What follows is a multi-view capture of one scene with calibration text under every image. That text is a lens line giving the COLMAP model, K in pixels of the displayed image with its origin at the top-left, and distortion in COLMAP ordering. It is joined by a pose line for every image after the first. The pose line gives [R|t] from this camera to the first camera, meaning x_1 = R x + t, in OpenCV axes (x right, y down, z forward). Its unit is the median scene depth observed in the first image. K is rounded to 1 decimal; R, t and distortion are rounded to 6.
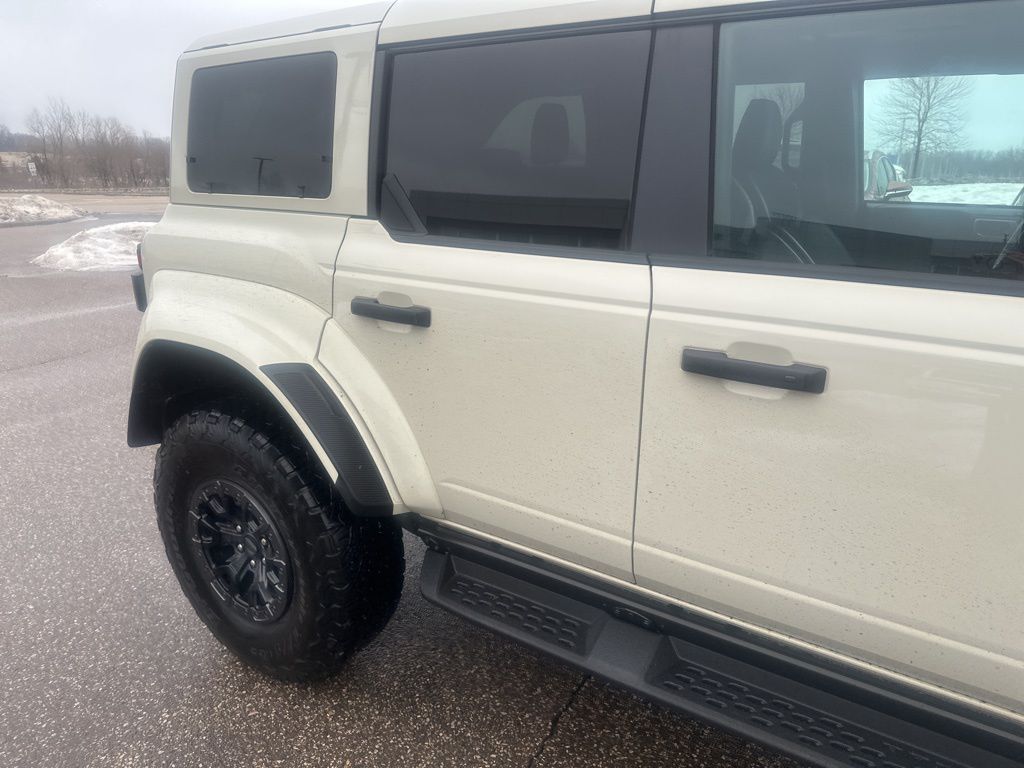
lens RADIAL K [[725.2, 0, 511.4], [0, 725.2, 375.4], [0, 0, 1]] dist [0.039216, -0.043362]
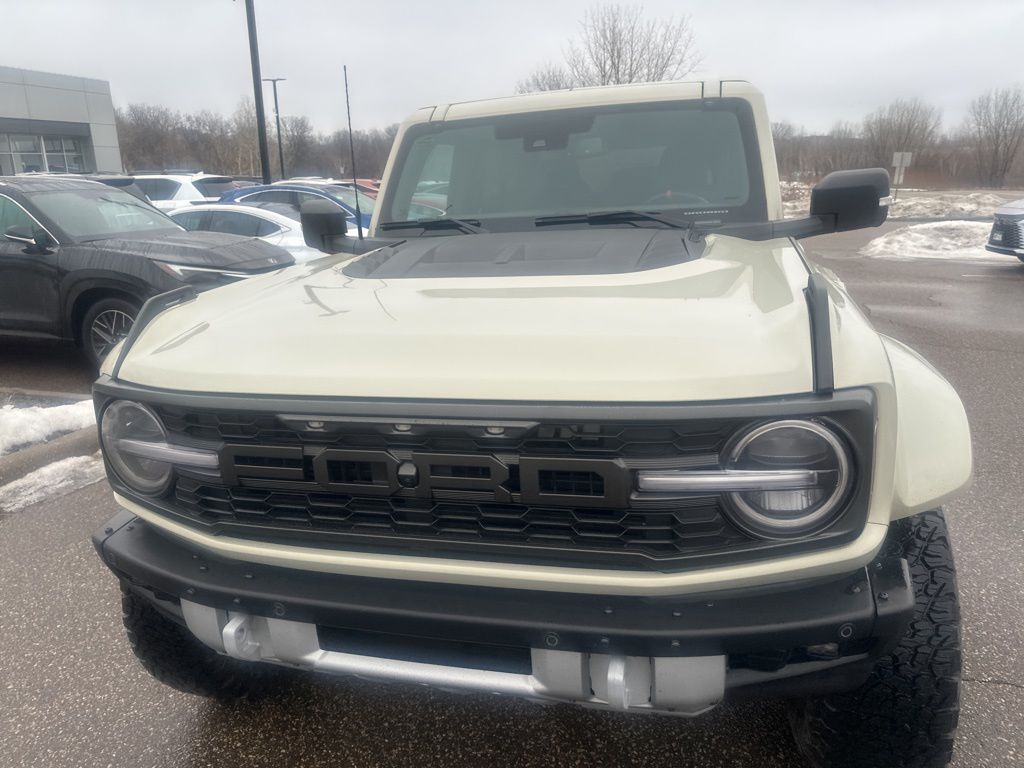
lens RADIAL K [[724.9, 0, 517.3], [0, 724.9, 370.5], [0, 0, 1]] dist [0.043320, -0.053680]
pose [[0.326582, 0.239986, -0.914194, 2.055294], [-0.241063, 0.956390, 0.164946, -0.127556], [0.913911, 0.166510, 0.370192, 0.265814]]
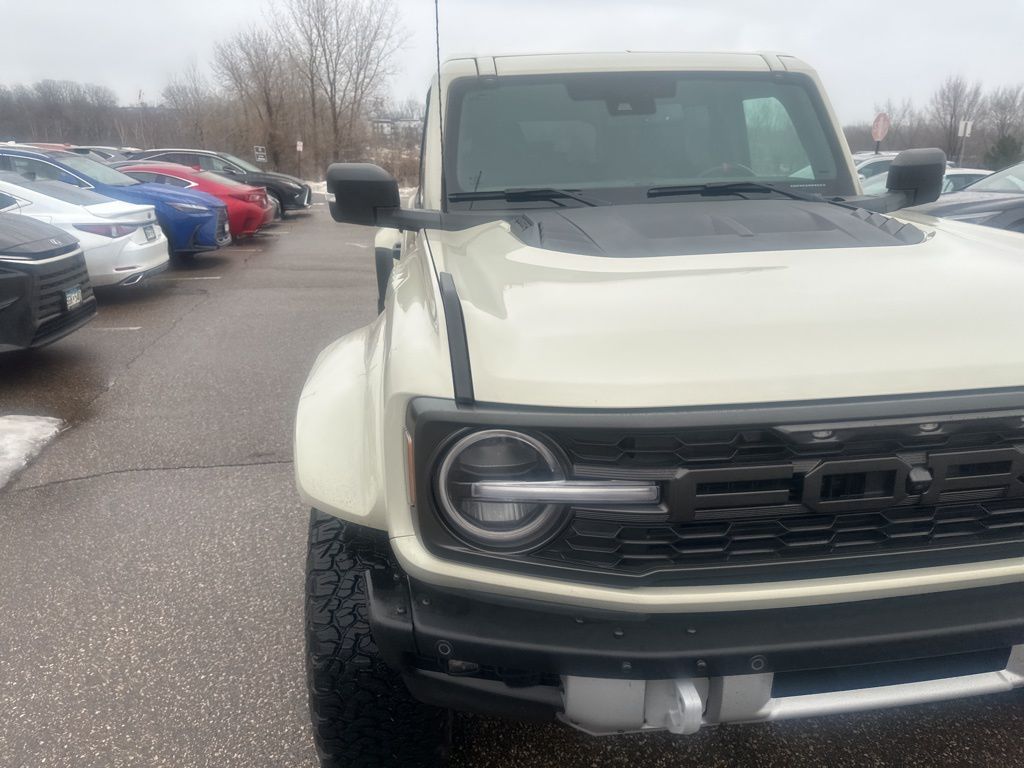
lens RADIAL K [[725.2, 0, 511.4], [0, 725.2, 375.4], [0, 0, 1]] dist [0.039216, -0.043362]
pose [[0.653820, 0.232239, -0.720129, 1.611564], [-0.221212, 0.968819, 0.111598, 0.028759], [0.723592, 0.086336, 0.684807, -0.217925]]
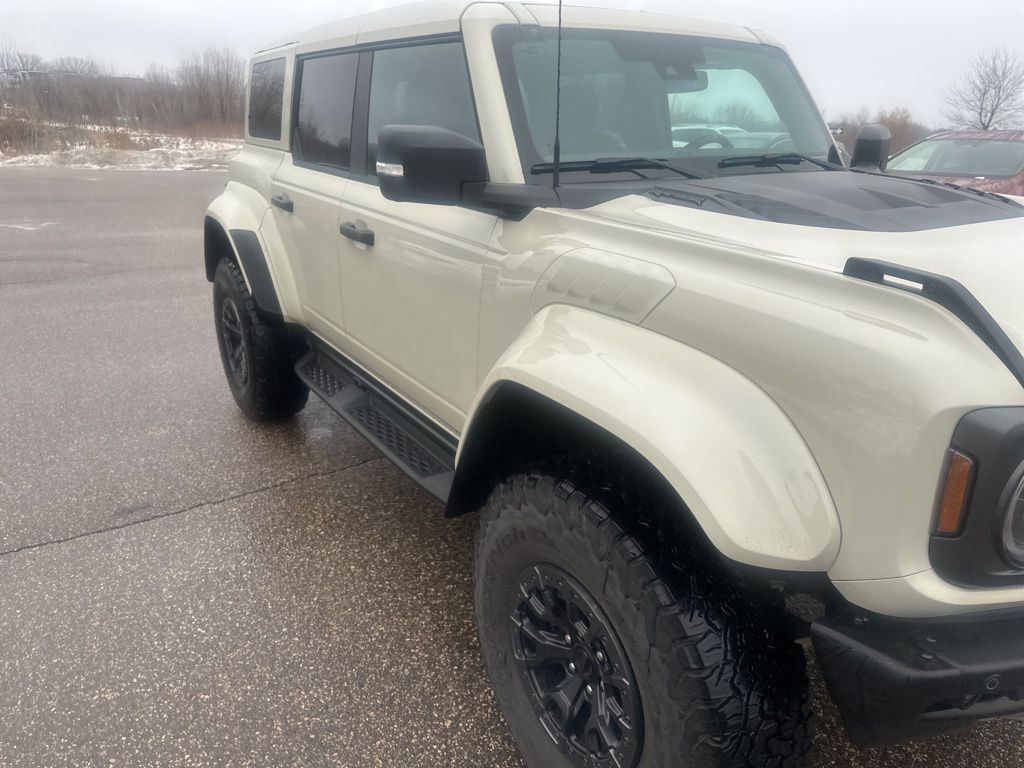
lens RADIAL K [[726.2, 0, 512.0], [0, 726.2, 384.0], [0, 0, 1]] dist [0.025564, -0.033065]
pose [[0.919403, 0.162485, -0.358185, 1.003422], [-0.143759, 0.986494, 0.078501, 0.121530], [0.366102, -0.020682, 0.930345, -0.458442]]
